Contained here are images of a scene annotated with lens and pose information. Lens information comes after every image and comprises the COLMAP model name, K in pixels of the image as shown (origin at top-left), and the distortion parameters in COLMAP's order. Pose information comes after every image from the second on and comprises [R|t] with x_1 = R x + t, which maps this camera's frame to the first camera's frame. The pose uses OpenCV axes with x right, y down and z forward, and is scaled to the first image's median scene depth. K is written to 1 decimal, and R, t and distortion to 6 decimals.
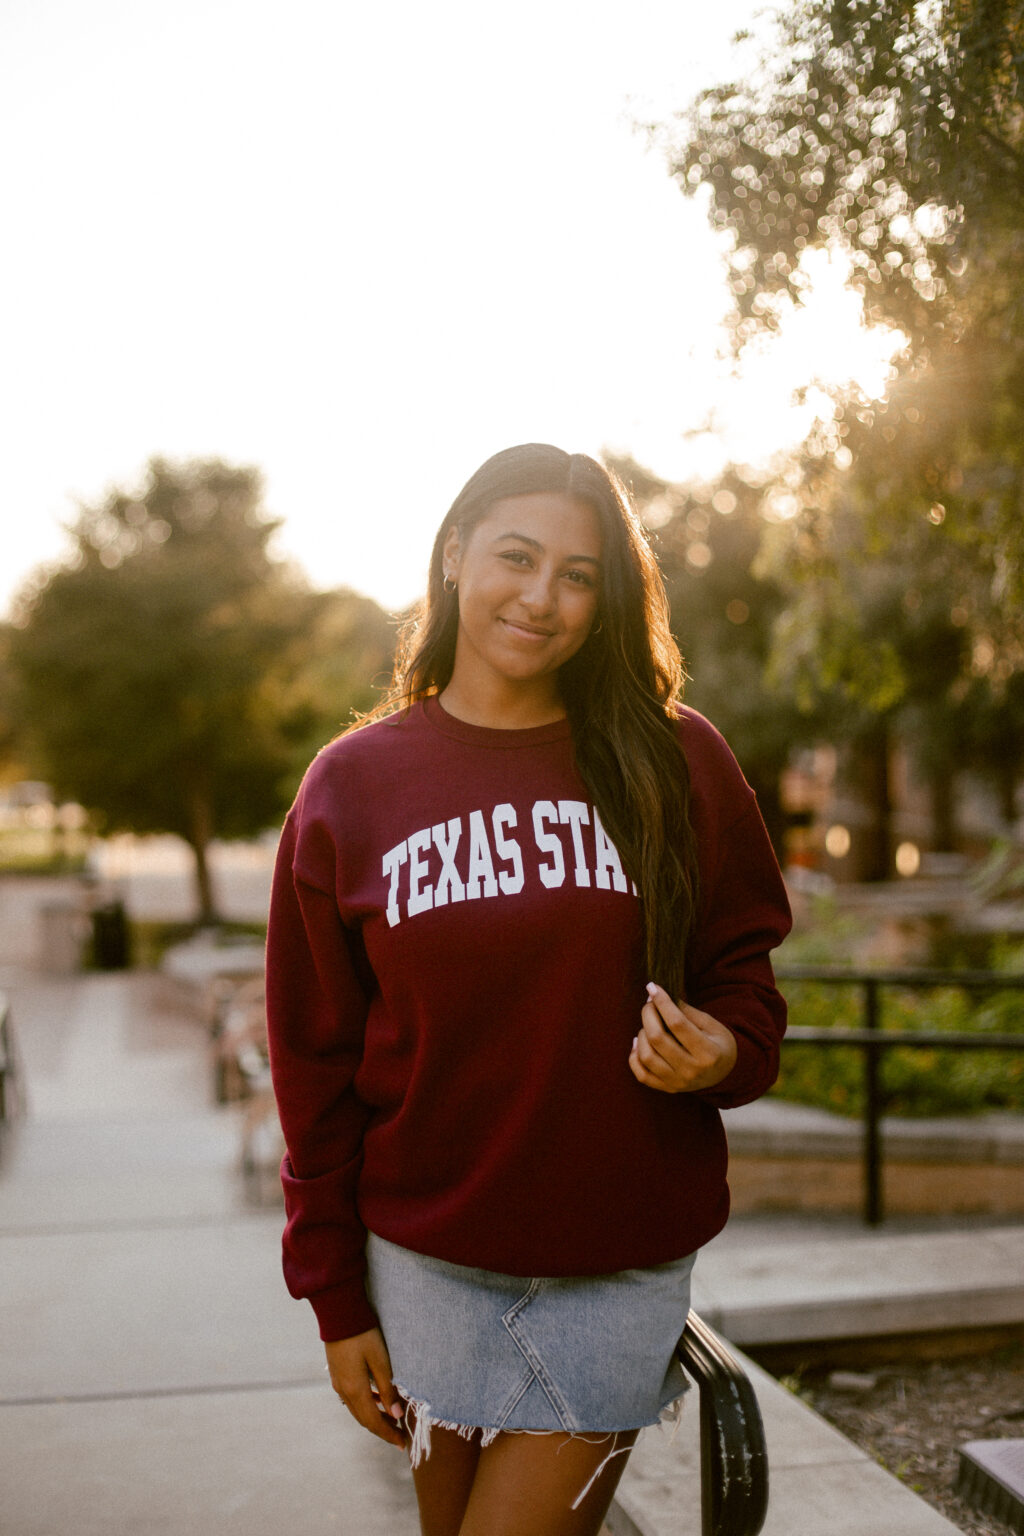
lens RADIAL K [[1855.9, 0, 509.1], [0, 1855.9, 695.0], [0, 0, 1]] dist [0.120974, -0.407904]
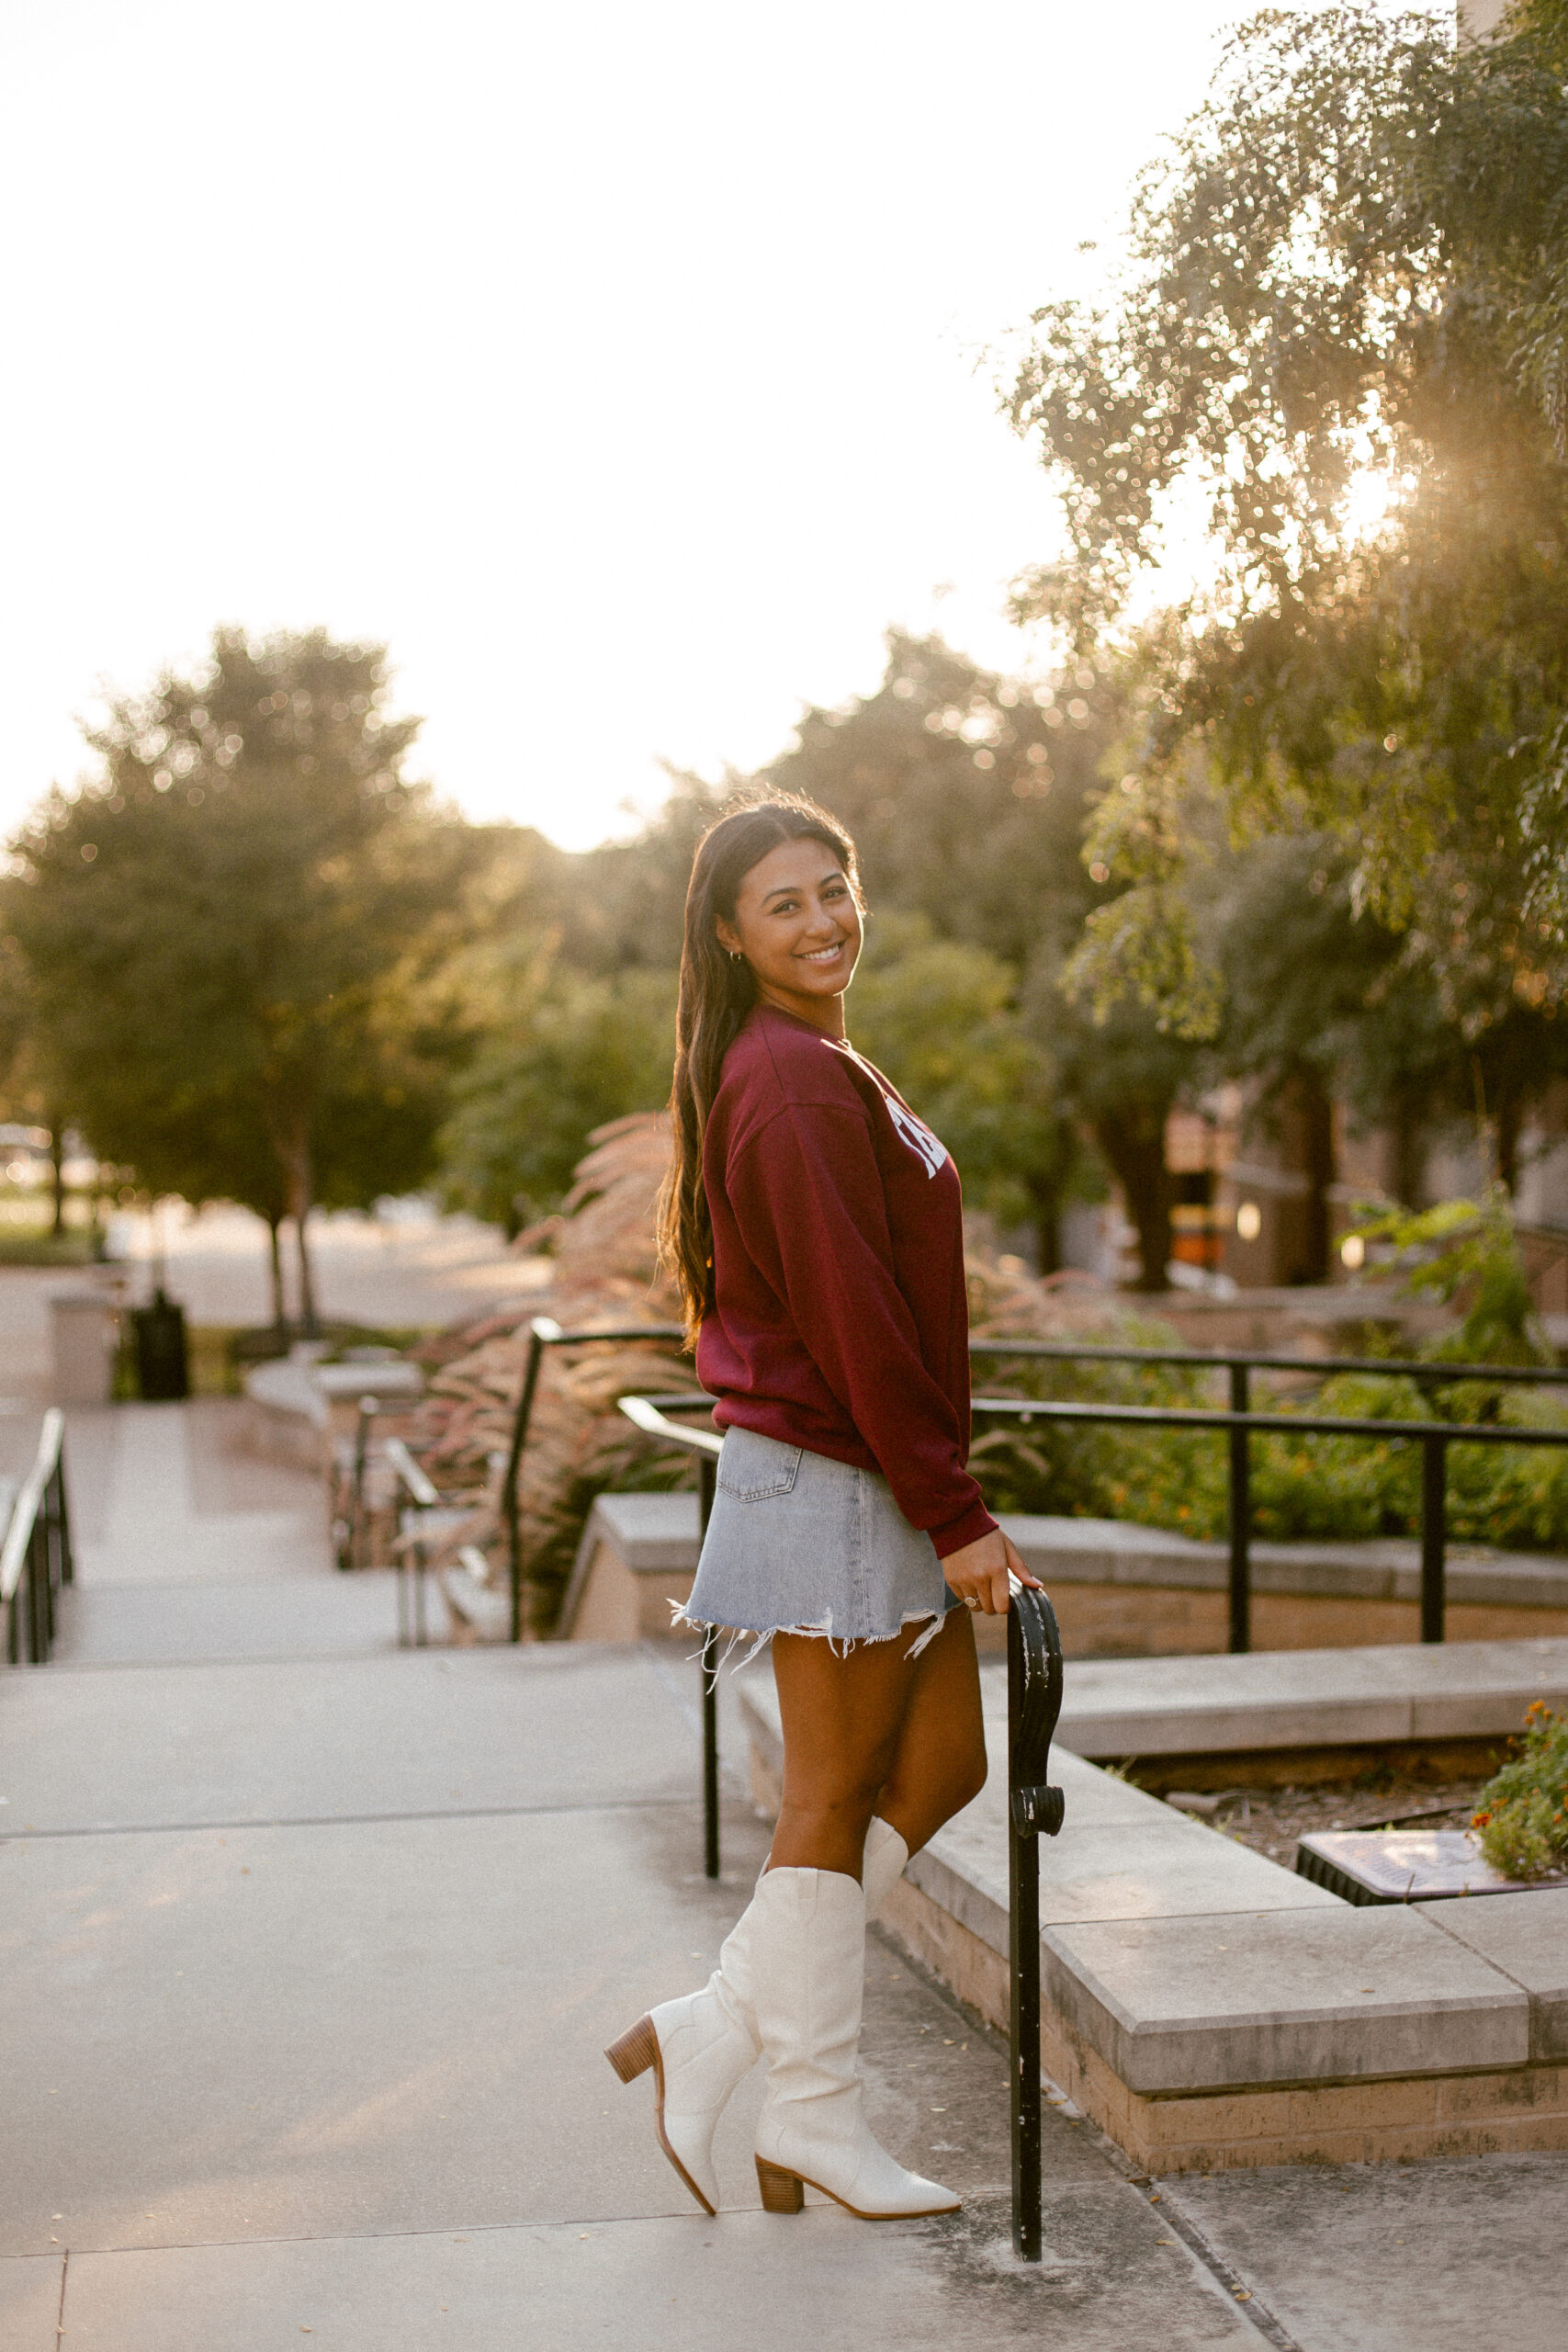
lens RADIAL K [[3815.1, 0, 784.0], [0, 3815.1, 1176.0], [0, 0, 1]] dist [0.000716, -0.115024]
pose [[0.999513, 0.007399, 0.030325, -0.032705], [-0.009026, 0.998507, 0.053867, -0.008997], [-0.029881, -0.054114, 0.998088, -0.395971]]
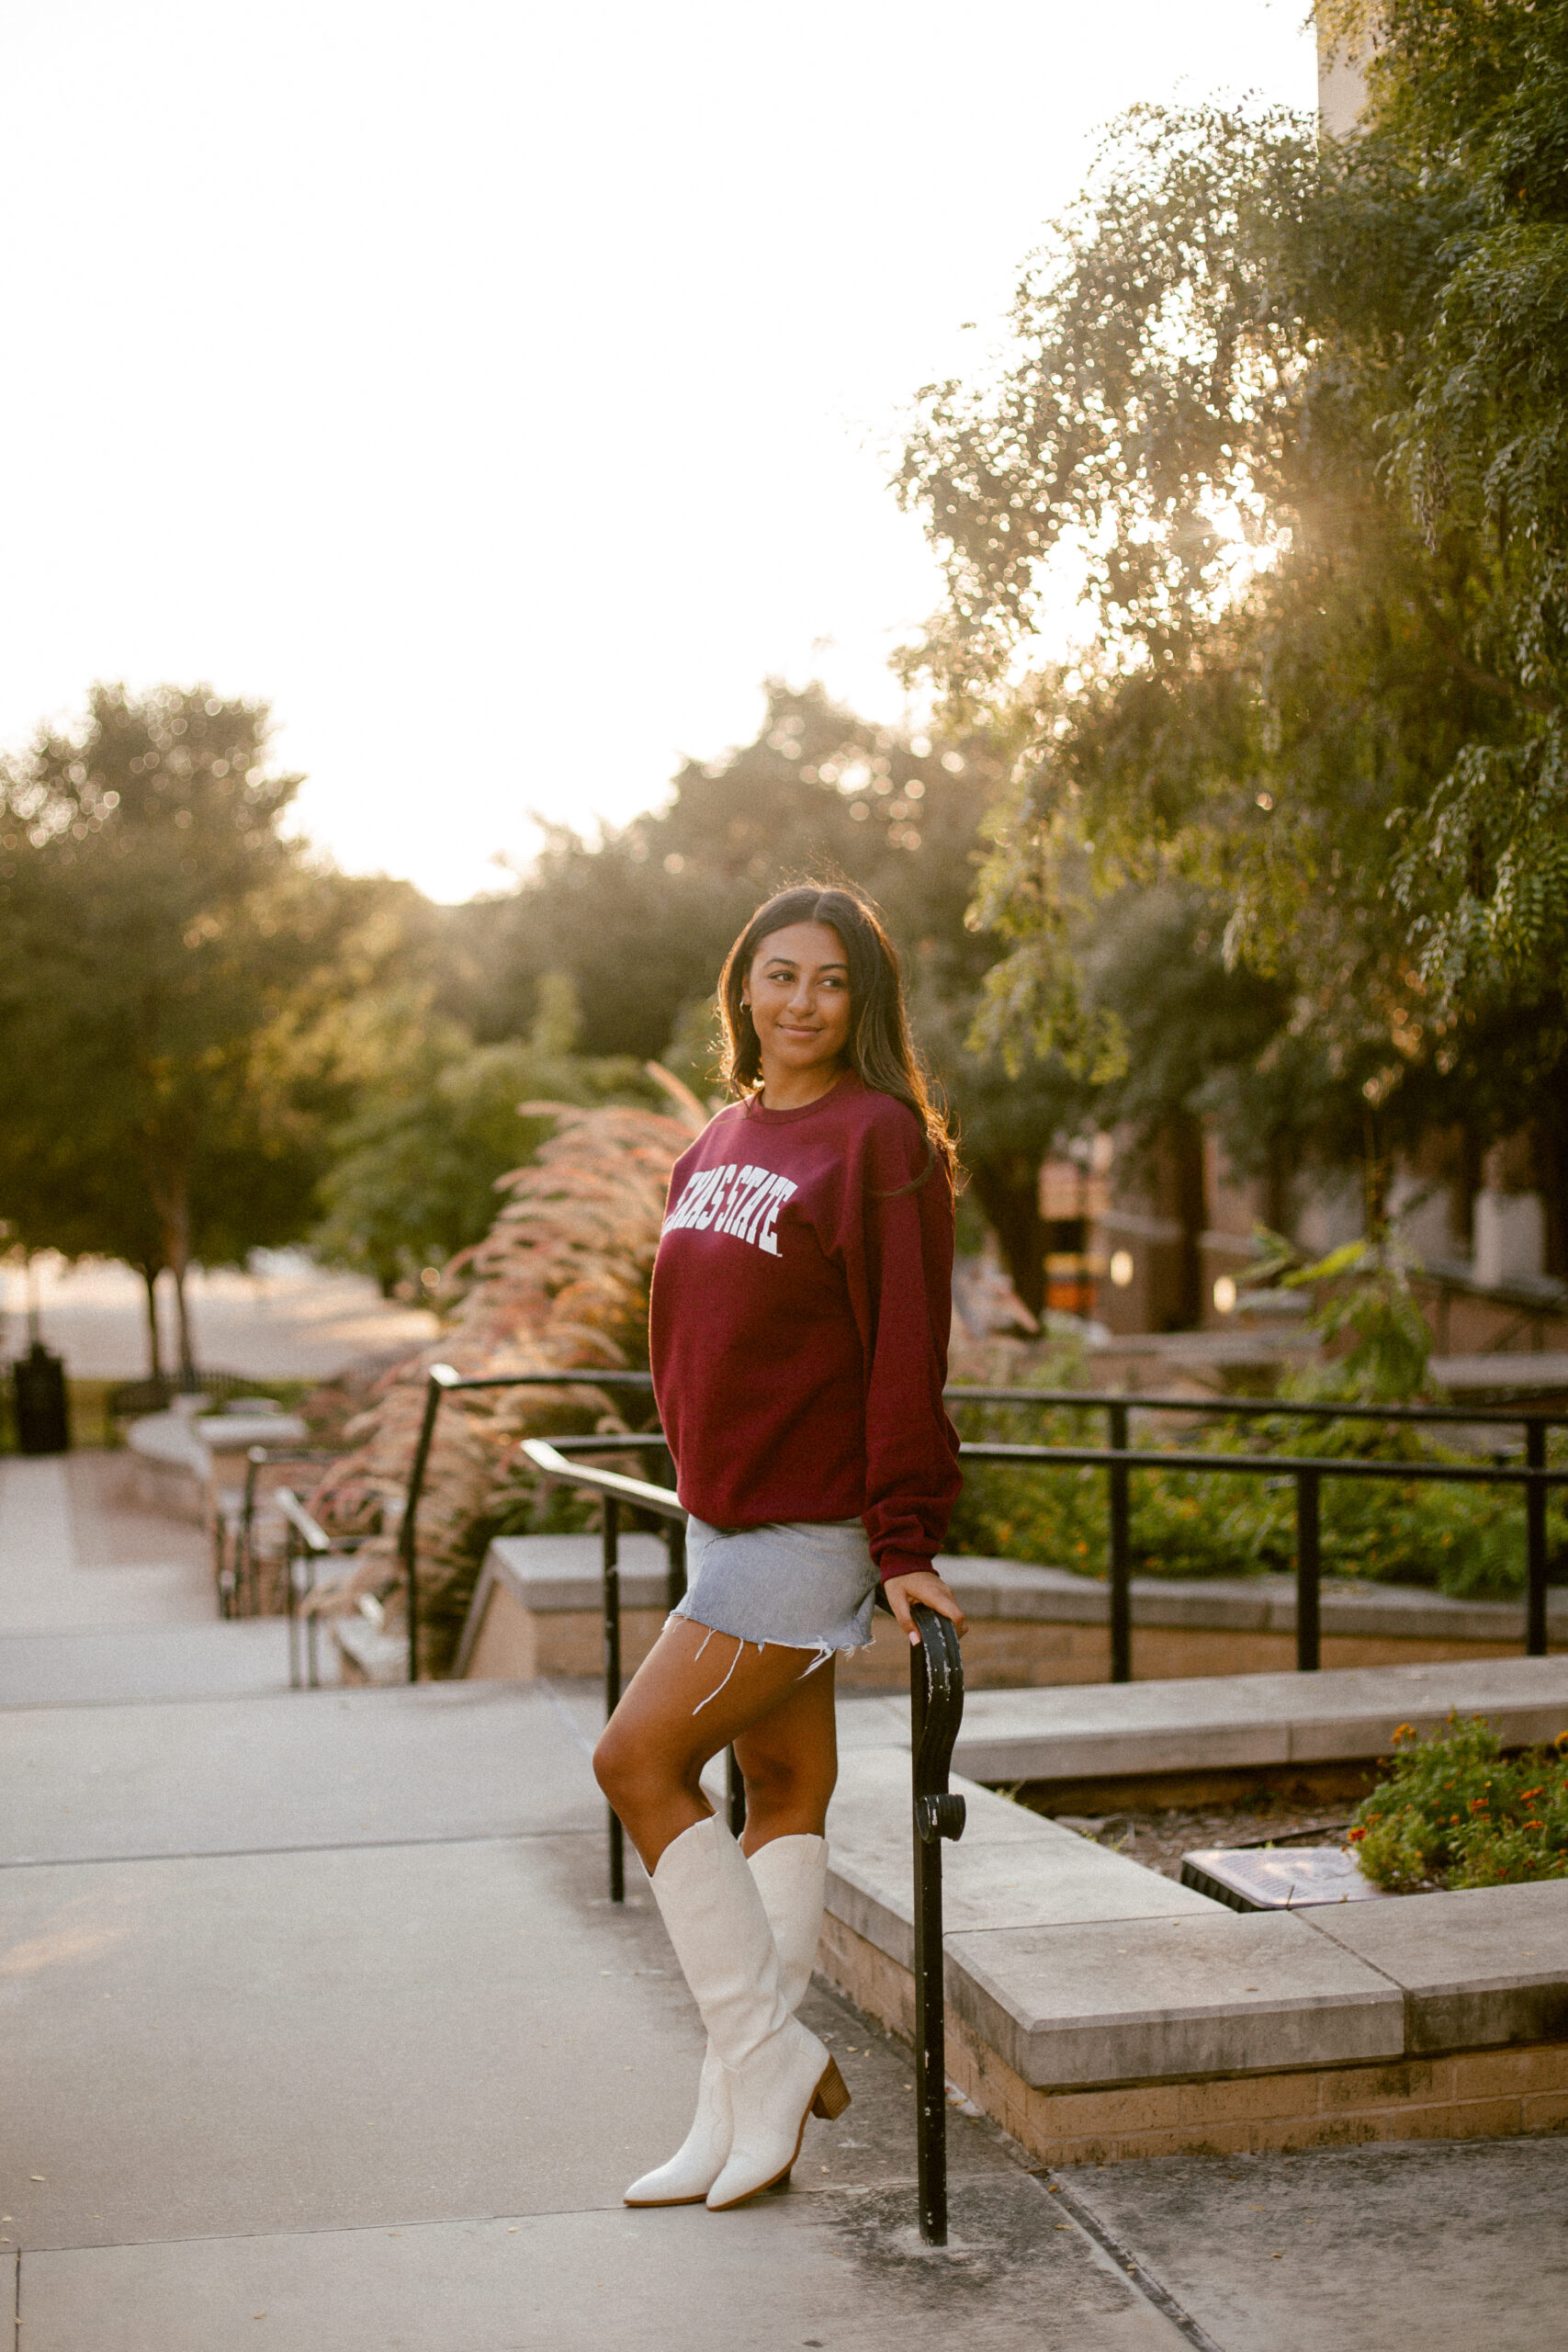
lens RADIAL K [[3959.3, 0, 784.0], [0, 3959.3, 1176.0], [0, 0, 1]] dist [-0.042299, 0.148939]
pose [[0.997608, 0.000778, 0.069123, -0.046982], [-0.003490, 0.999228, 0.039121, -0.009351], [-0.069039, -0.039268, 0.996841, -0.460104]]
